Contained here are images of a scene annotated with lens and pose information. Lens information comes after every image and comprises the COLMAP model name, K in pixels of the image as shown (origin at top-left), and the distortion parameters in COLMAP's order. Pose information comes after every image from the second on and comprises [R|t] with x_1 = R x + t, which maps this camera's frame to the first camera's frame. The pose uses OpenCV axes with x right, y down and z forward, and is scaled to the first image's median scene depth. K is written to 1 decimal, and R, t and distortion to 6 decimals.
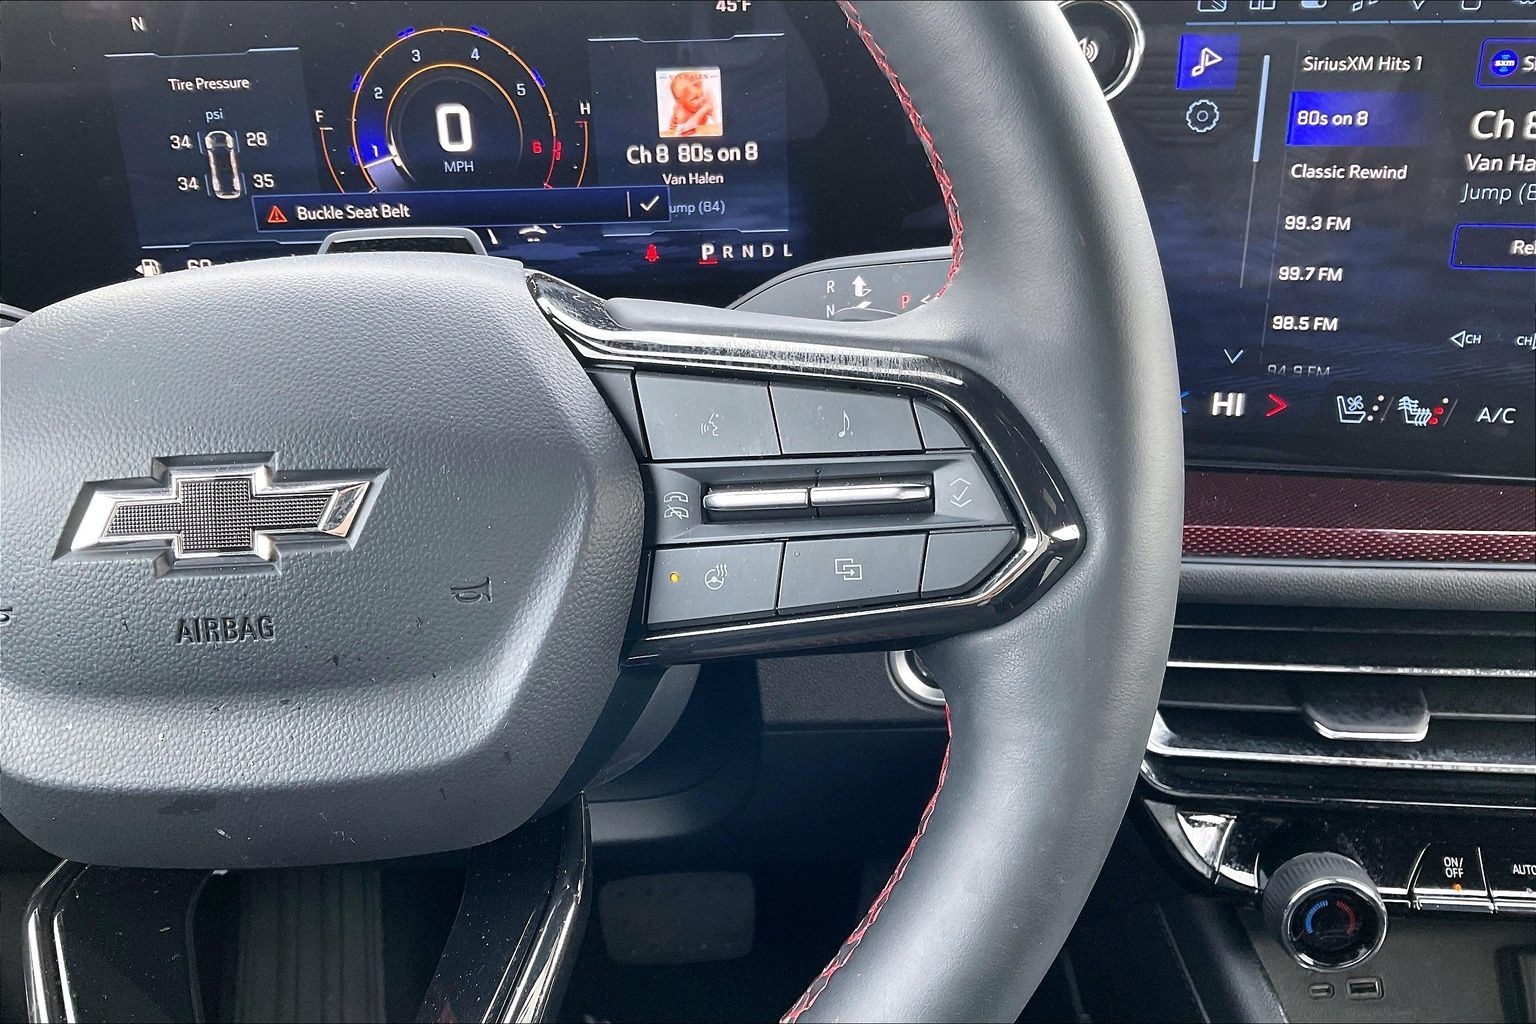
lens RADIAL K [[1265.0, 0, 767.0], [0, 1265.0, 517.7], [0, 0, 1]] dist [0.094115, -0.204459]
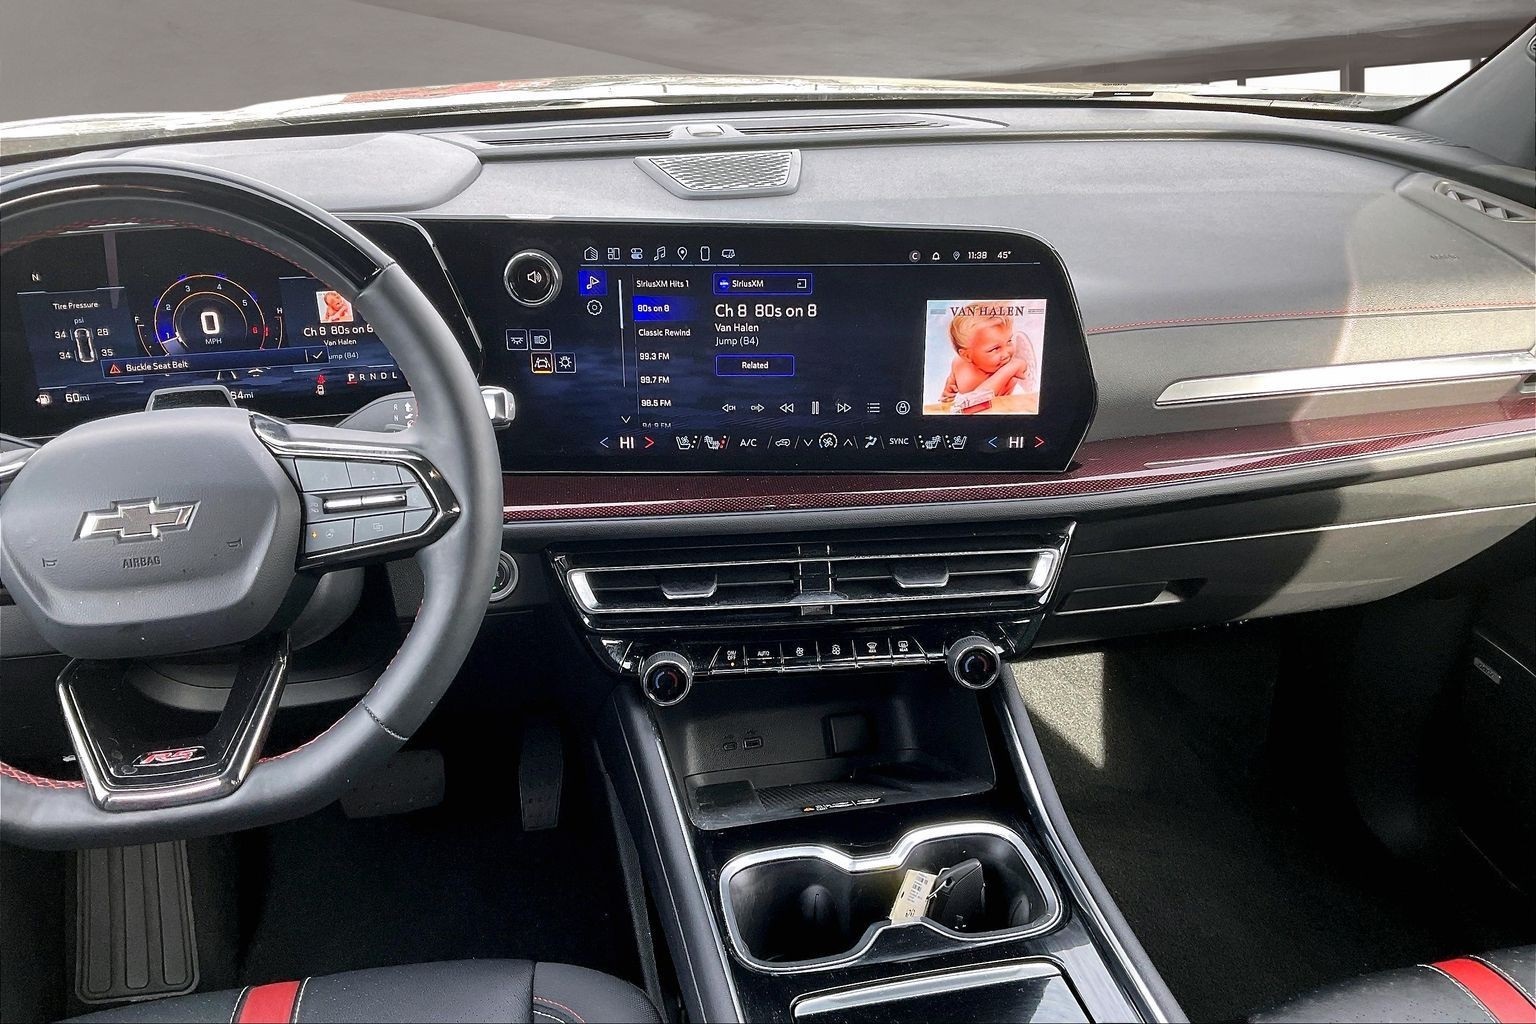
lens RADIAL K [[1265.0, 0, 773.3], [0, 1265.0, 509.2], [0, 0, 1]] dist [0.094115, -0.204459]
pose [[0.982198, -0.058596, 0.178475, 0.239226], [0.058698, 0.998265, 0.004715, 0.022425], [-0.178442, 0.005845, 0.983933, -1.093276]]
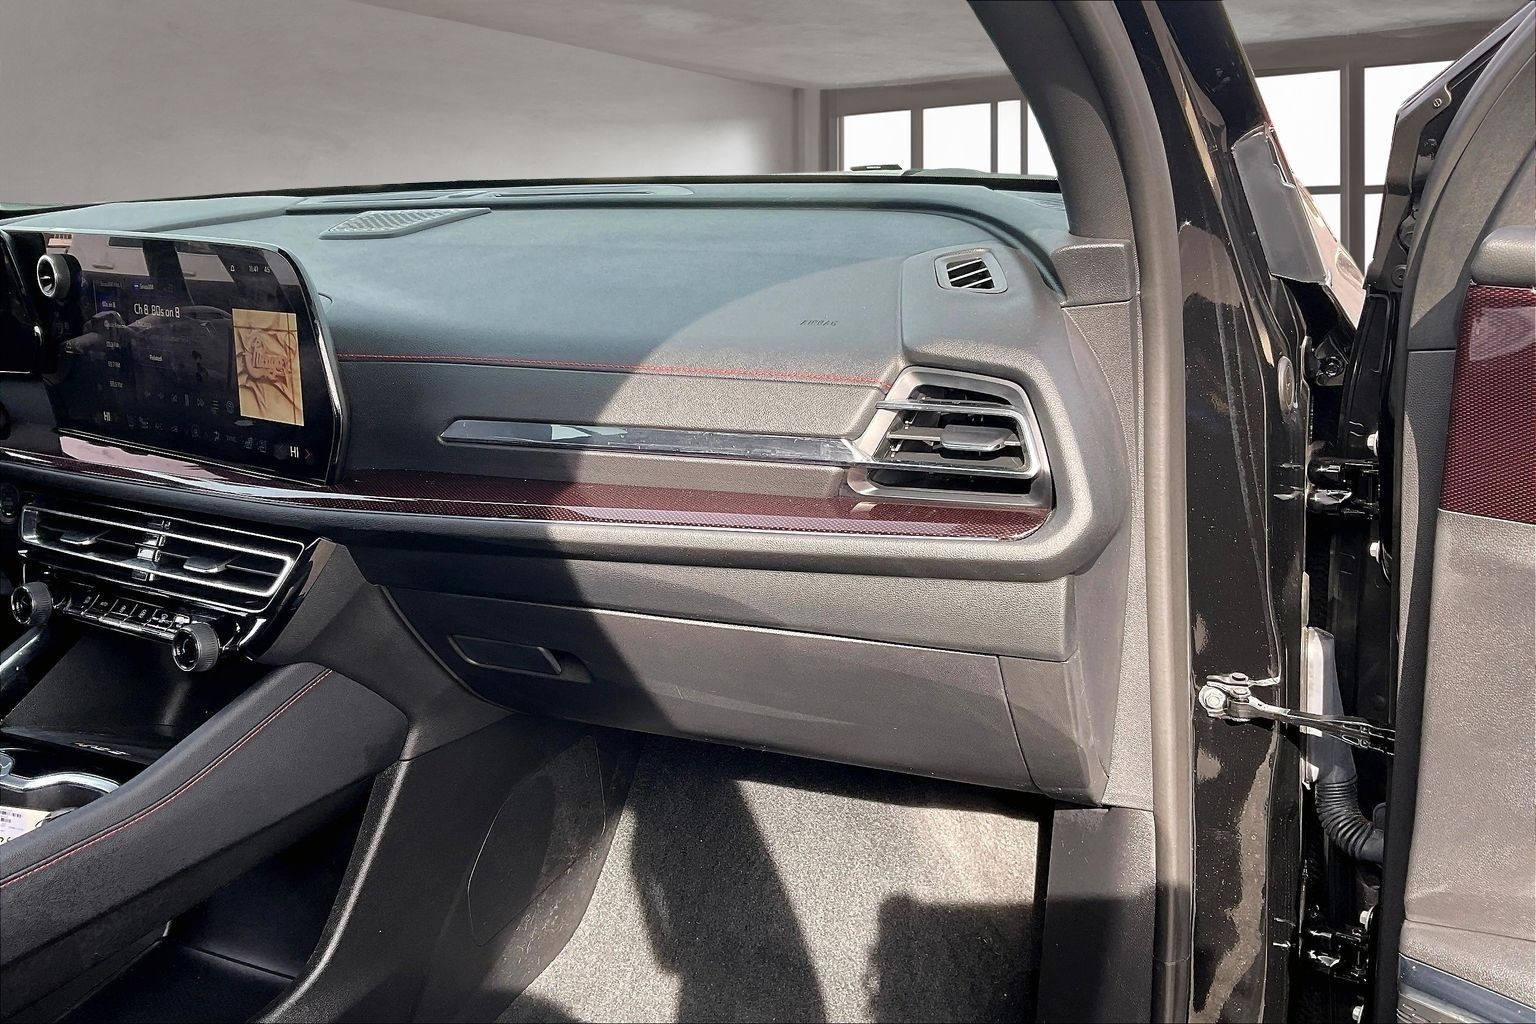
lens RADIAL K [[1265.0, 0, 778.4], [0, 1265.0, 514.6], [0, 0, 1]] dist [0.094115, -0.204459]
pose [[0.903319, 0.110802, -0.414412, 2.728147], [-0.157201, 0.984364, -0.079468, 0.095173], [0.399127, 0.136931, 0.906613, -0.724792]]
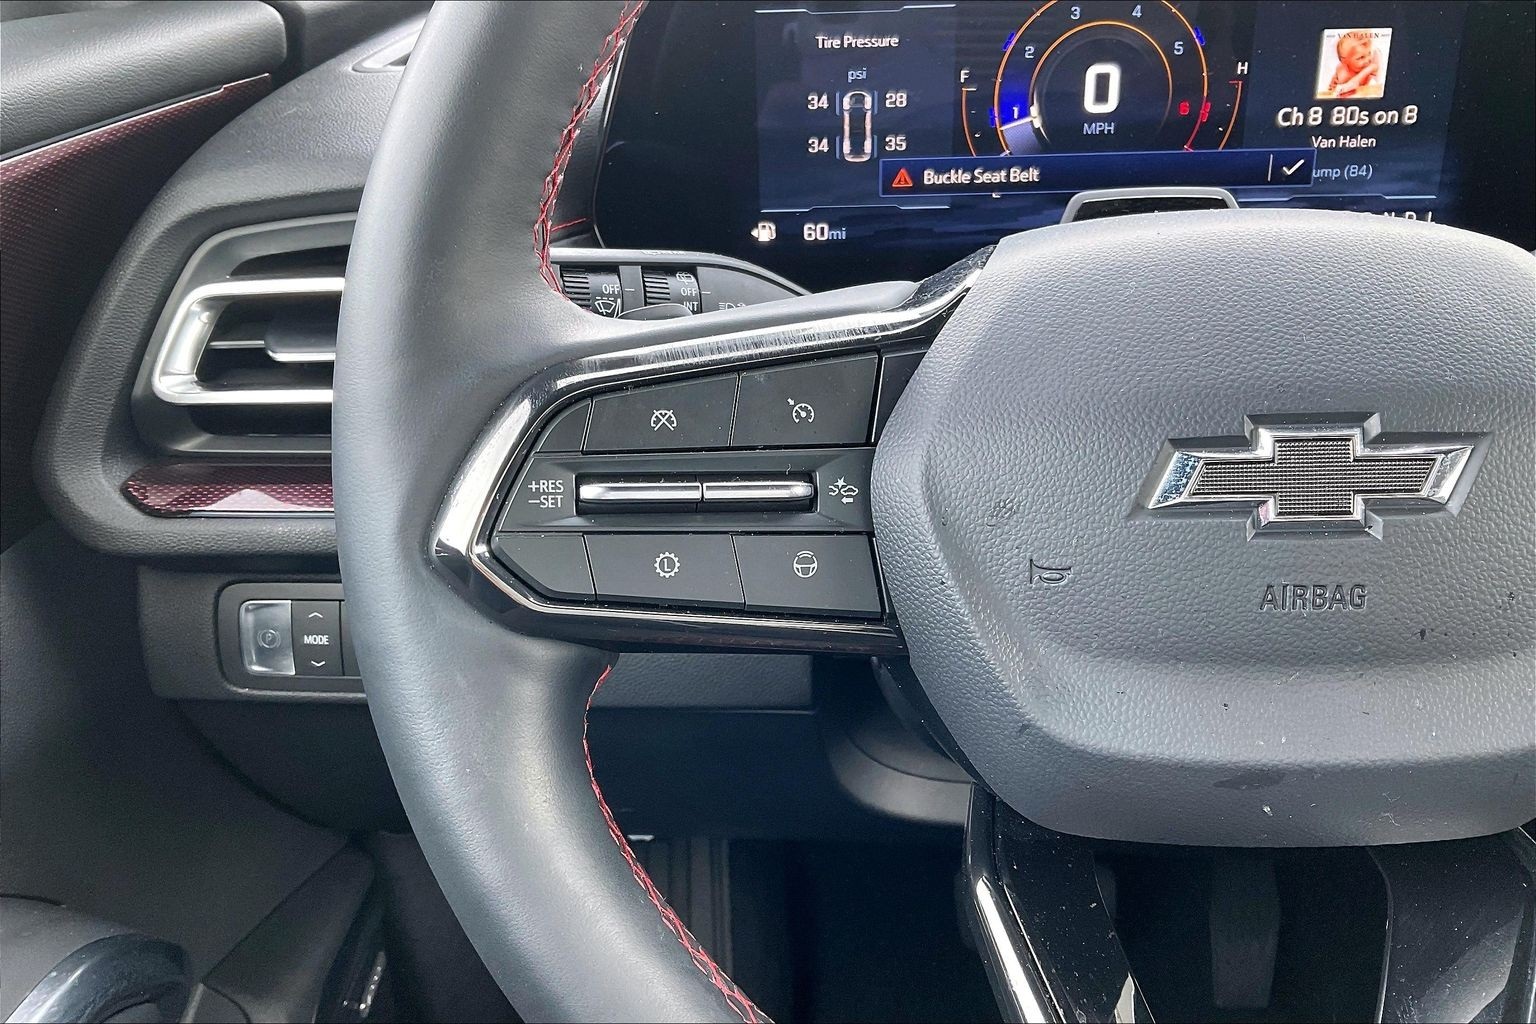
lens RADIAL K [[1265.0, 0, 769.3], [0, 1265.0, 522.0], [0, 0, 1]] dist [0.094115, -0.204459]
pose [[0.997300, 0.028856, -0.067524, -0.425174], [-0.027854, 0.999488, 0.015732, 0.015325], [0.067943, -0.013809, 0.997594, 0.012345]]
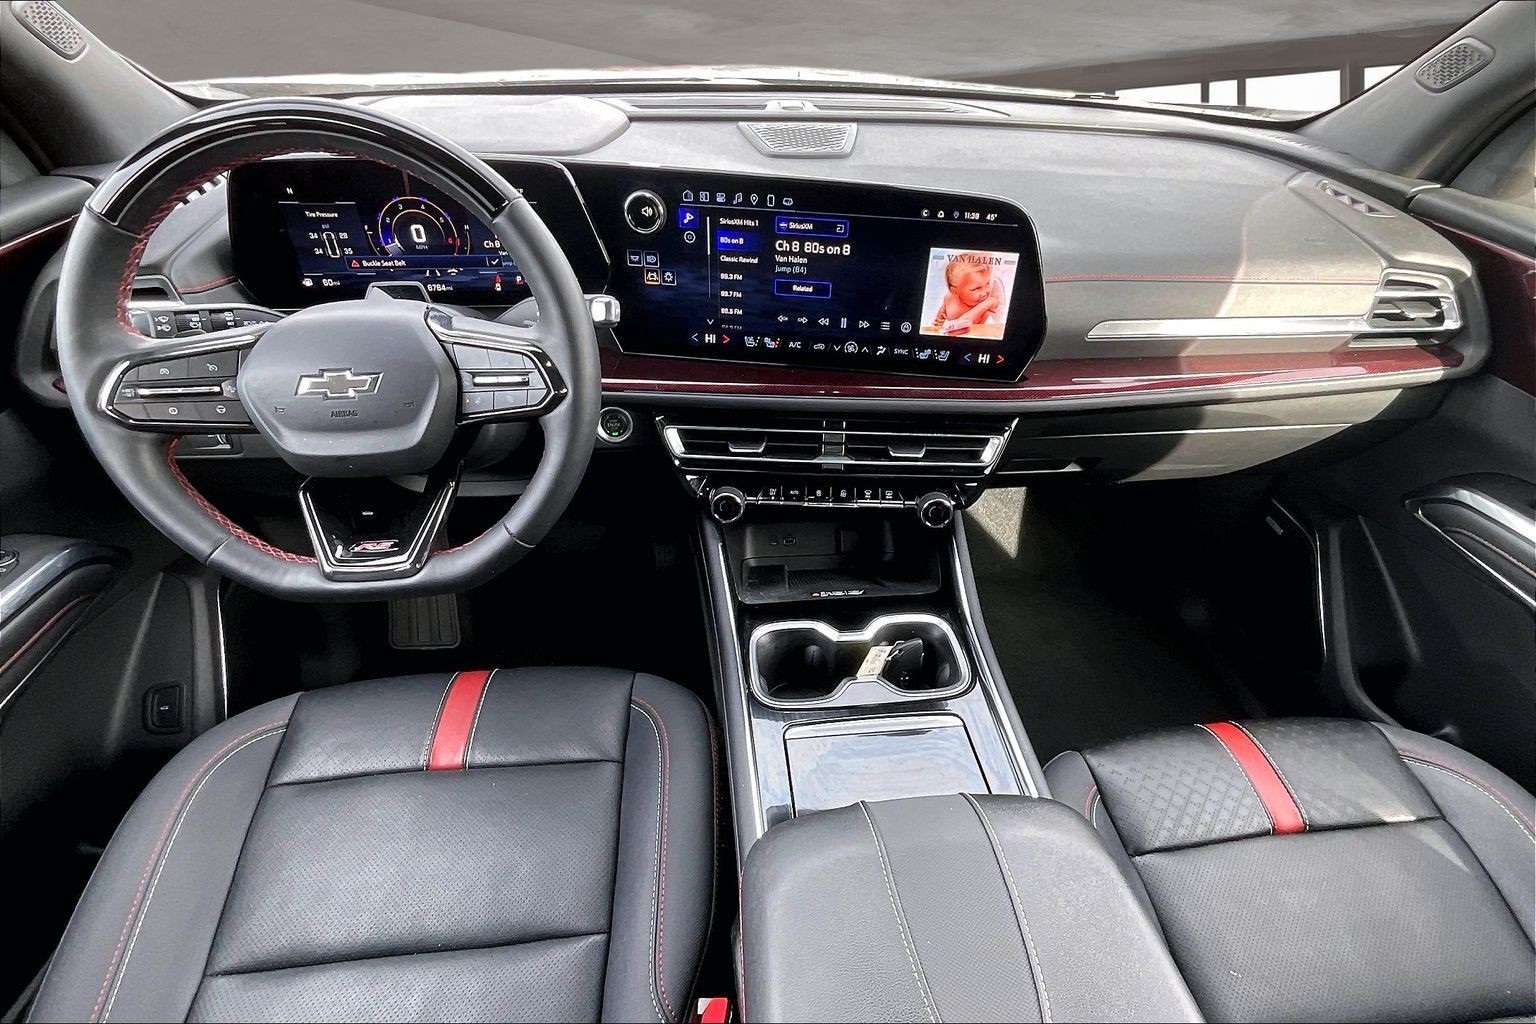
lens RADIAL K [[727.1, 0, 801.3], [0, 727.1, 534.9], [0, 0, 1]] dist [-0.017300, 0.008097]
pose [[0.992958, -0.015384, 0.117466, 0.390153], [-0.013231, 0.970929, 0.239002, -0.055941], [-0.117728, -0.238873, 0.963888, -0.772771]]
